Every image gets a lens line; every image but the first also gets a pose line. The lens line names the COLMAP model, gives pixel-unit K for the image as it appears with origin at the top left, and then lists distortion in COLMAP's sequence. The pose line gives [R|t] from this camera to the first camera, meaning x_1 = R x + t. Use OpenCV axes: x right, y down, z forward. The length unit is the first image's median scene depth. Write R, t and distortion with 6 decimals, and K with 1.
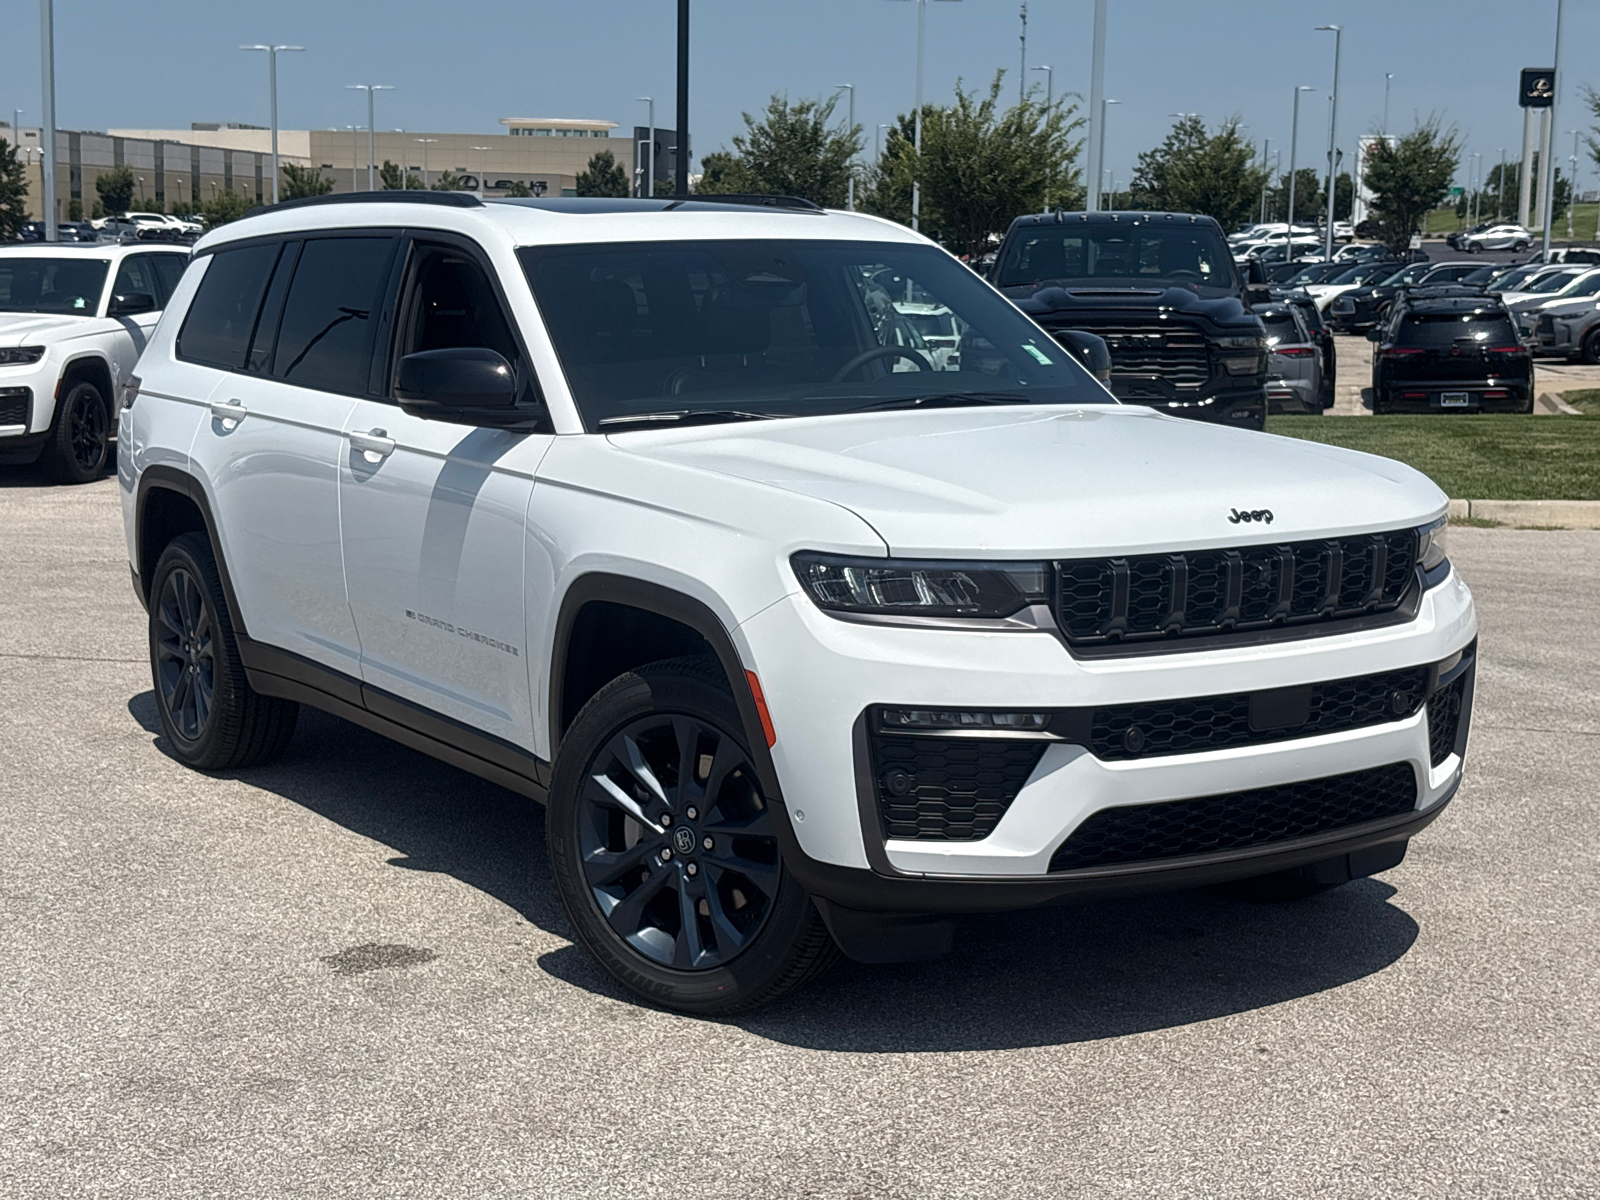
lens RADIAL K [[2414.8, 0, 789.4], [0, 2414.8, 608.4], [0, 0, 1]] dist [0.090966, 0.000000]
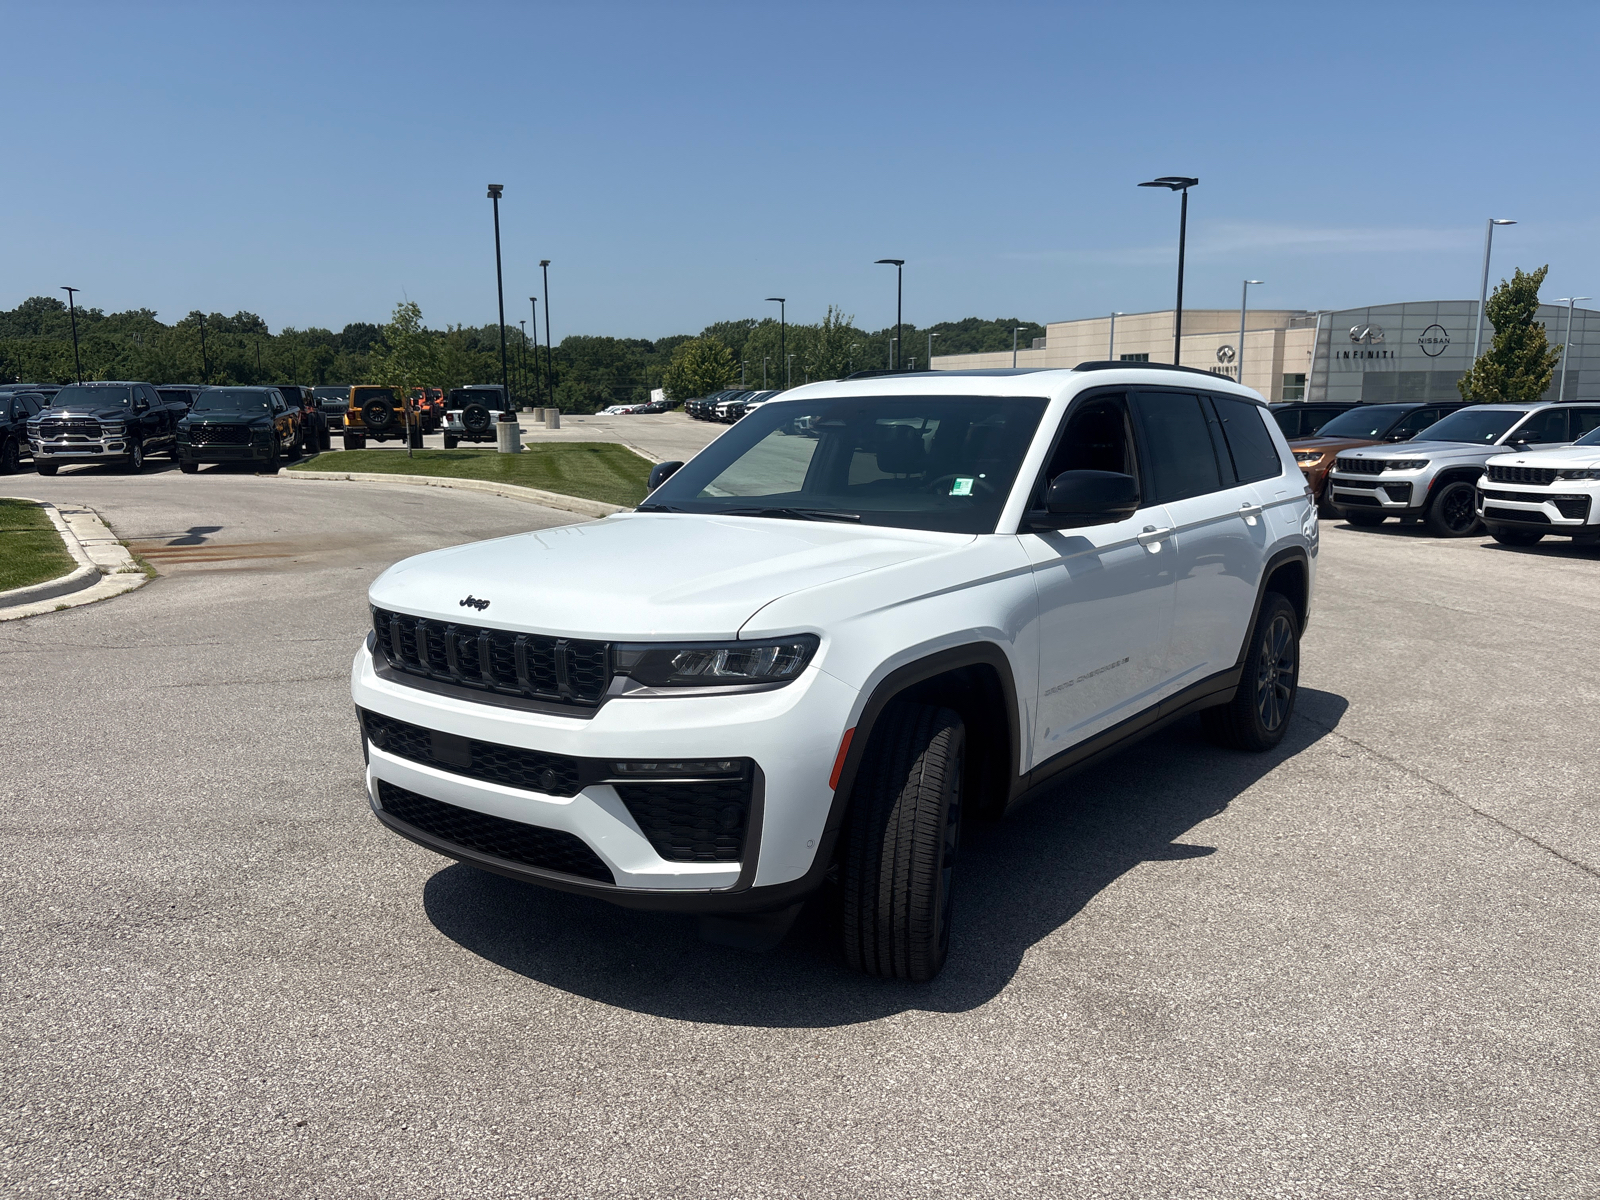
lens RADIAL K [[1220.9, 0, 790.2], [0, 1220.9, 605.7], [0, 0, 1]] dist [0.015154, -0.008617]
pose [[0.344368, 0.143863, -0.927747, 0.723226], [-0.131538, 0.985836, 0.104046, -0.107058], [0.929574, 0.086204, 0.358414, 0.768081]]
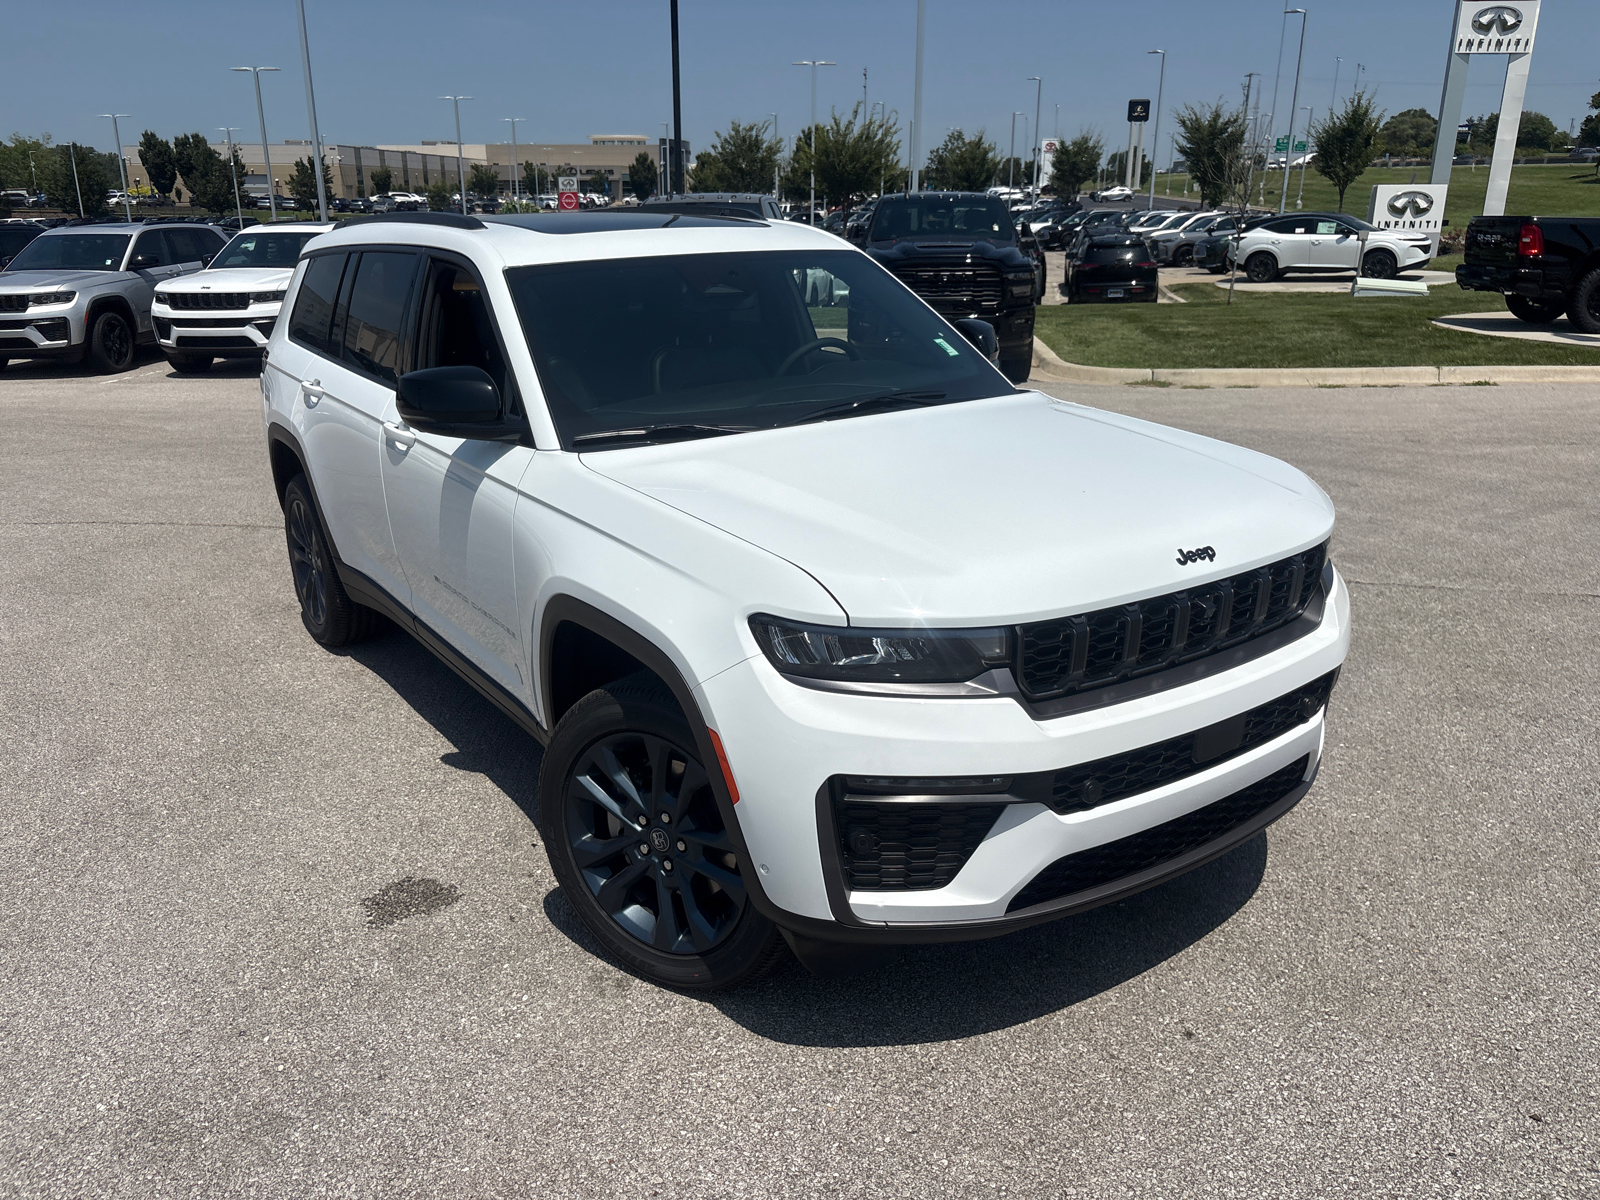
lens RADIAL K [[1220.9, 0, 793.0], [0, 1220.9, 603.1], [0, 0, 1]] dist [0.015154, -0.008617]
pose [[0.999145, -0.027664, 0.030718, 0.002864], [0.022124, 0.985550, 0.167932, -0.090681], [-0.034920, -0.167109, 0.985320, 0.410011]]
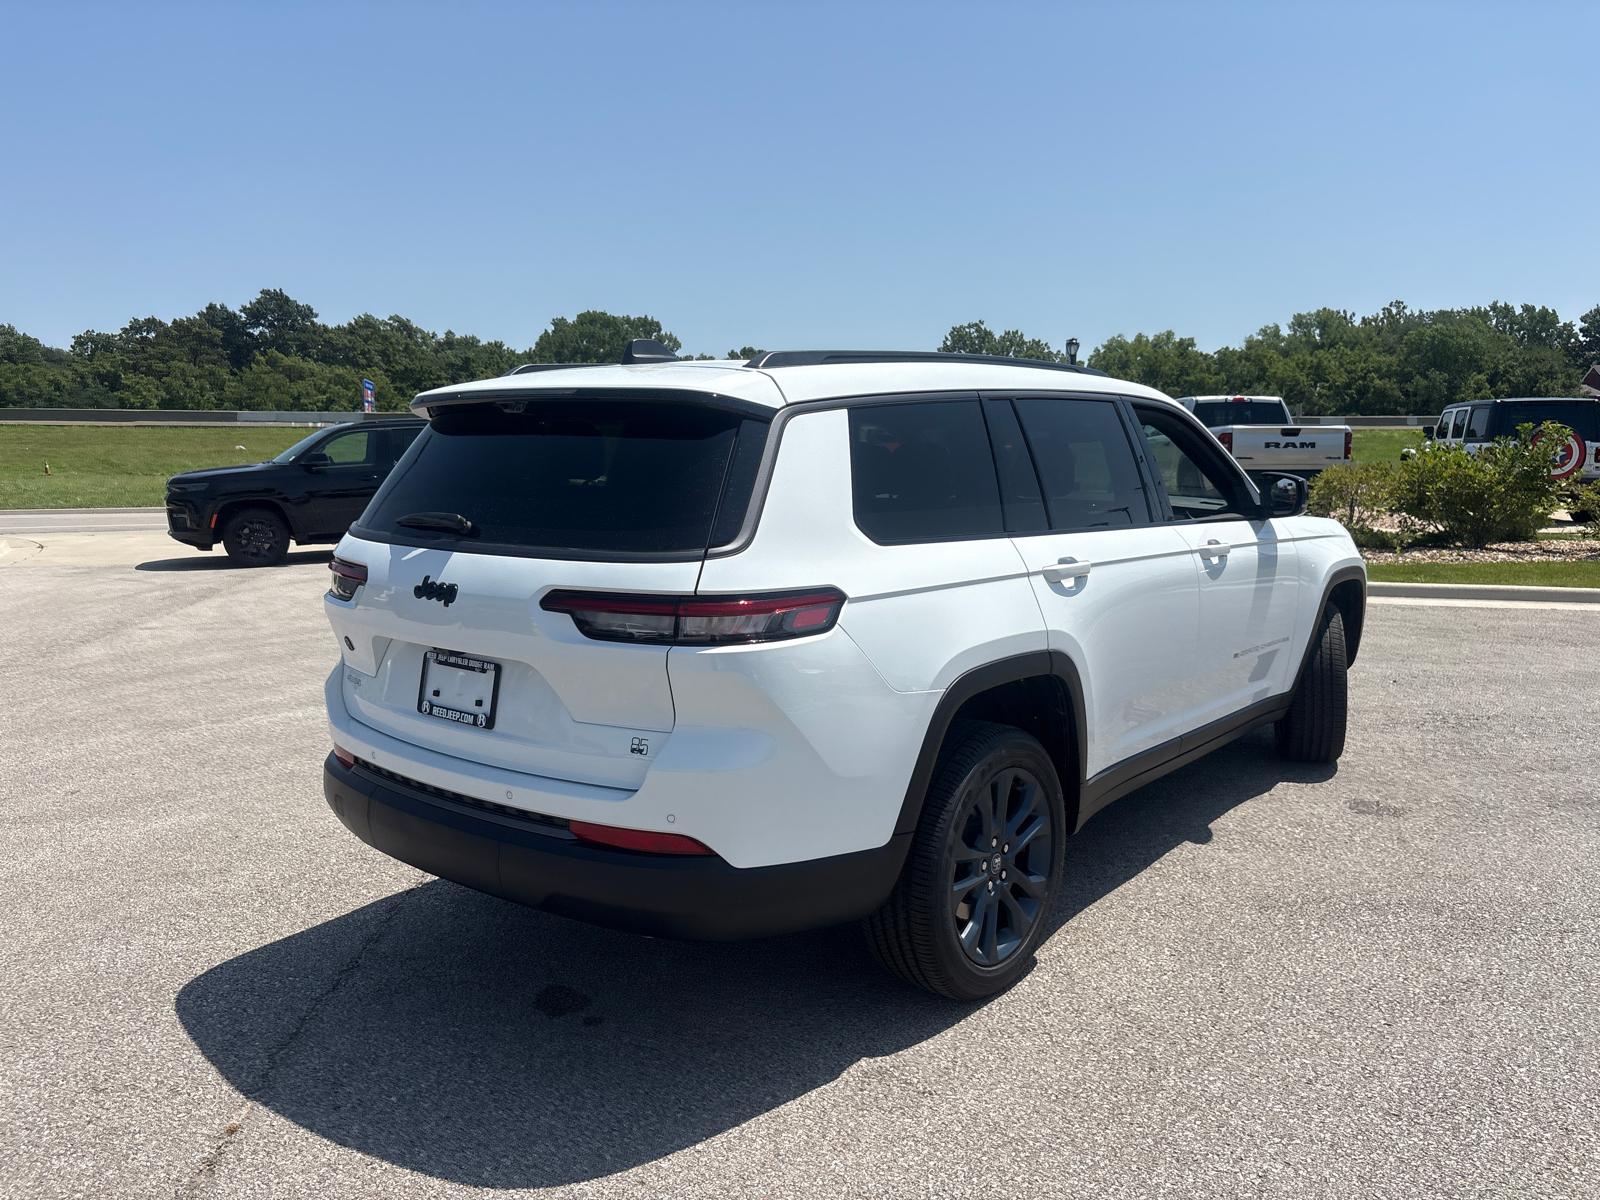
lens RADIAL K [[1220.9, 0, 792.8], [0, 1220.9, 599.1], [0, 0, 1]] dist [0.015154, -0.008617]
pose [[-0.326643, -0.118288, 0.937717, -0.830085], [0.139754, 0.975187, 0.171696, -0.213875], [-0.934759, 0.187133, -0.302006, 1.575430]]
